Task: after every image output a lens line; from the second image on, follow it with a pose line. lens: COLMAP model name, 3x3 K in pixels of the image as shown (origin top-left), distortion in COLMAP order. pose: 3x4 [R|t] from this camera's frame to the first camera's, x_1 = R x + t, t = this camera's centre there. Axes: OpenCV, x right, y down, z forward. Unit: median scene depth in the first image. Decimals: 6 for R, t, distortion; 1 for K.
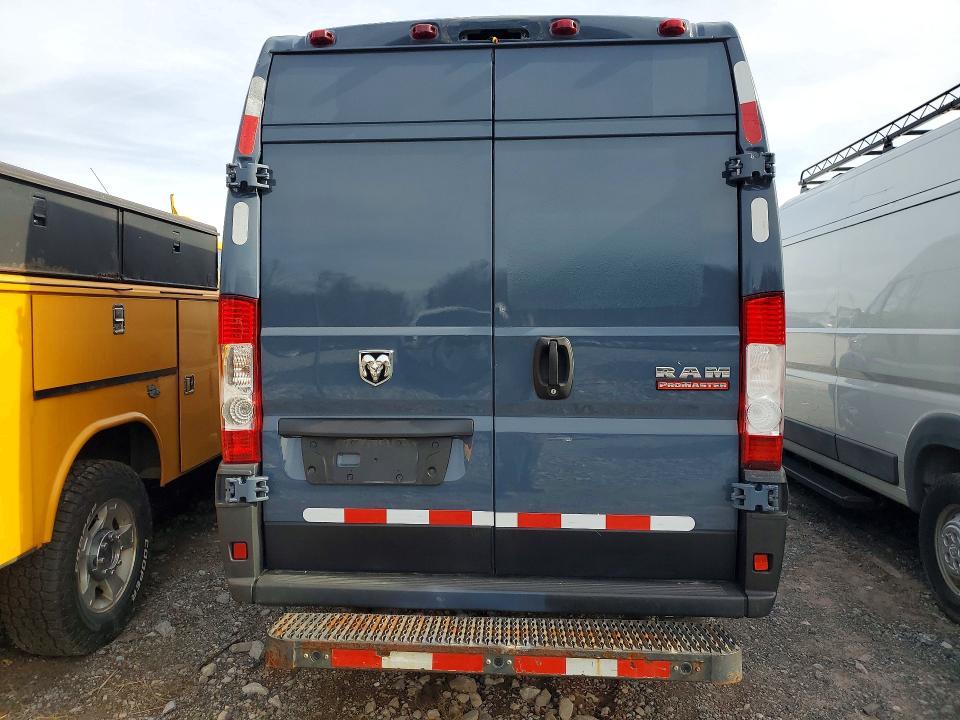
lens RADIAL K [[739.5, 0, 480.6], [0, 739.5, 351.5], [0, 0, 1]] dist [0.032158, 0.002187]
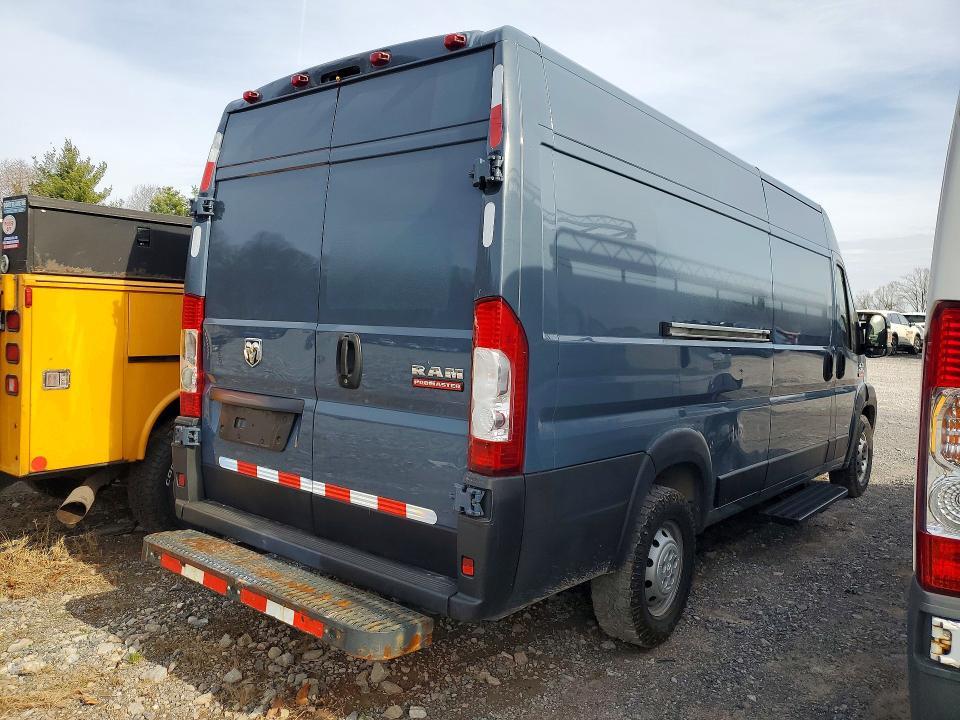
lens RADIAL K [[739.5, 0, 453.8], [0, 739.5, 351.4], [0, 0, 1]] dist [0.032158, 0.002187]
pose [[0.818352, 0.055064, -0.572073, 0.868788], [-0.064054, 0.997937, 0.004425, -0.006450], [0.571136, 0.033022, 0.820191, 0.155527]]
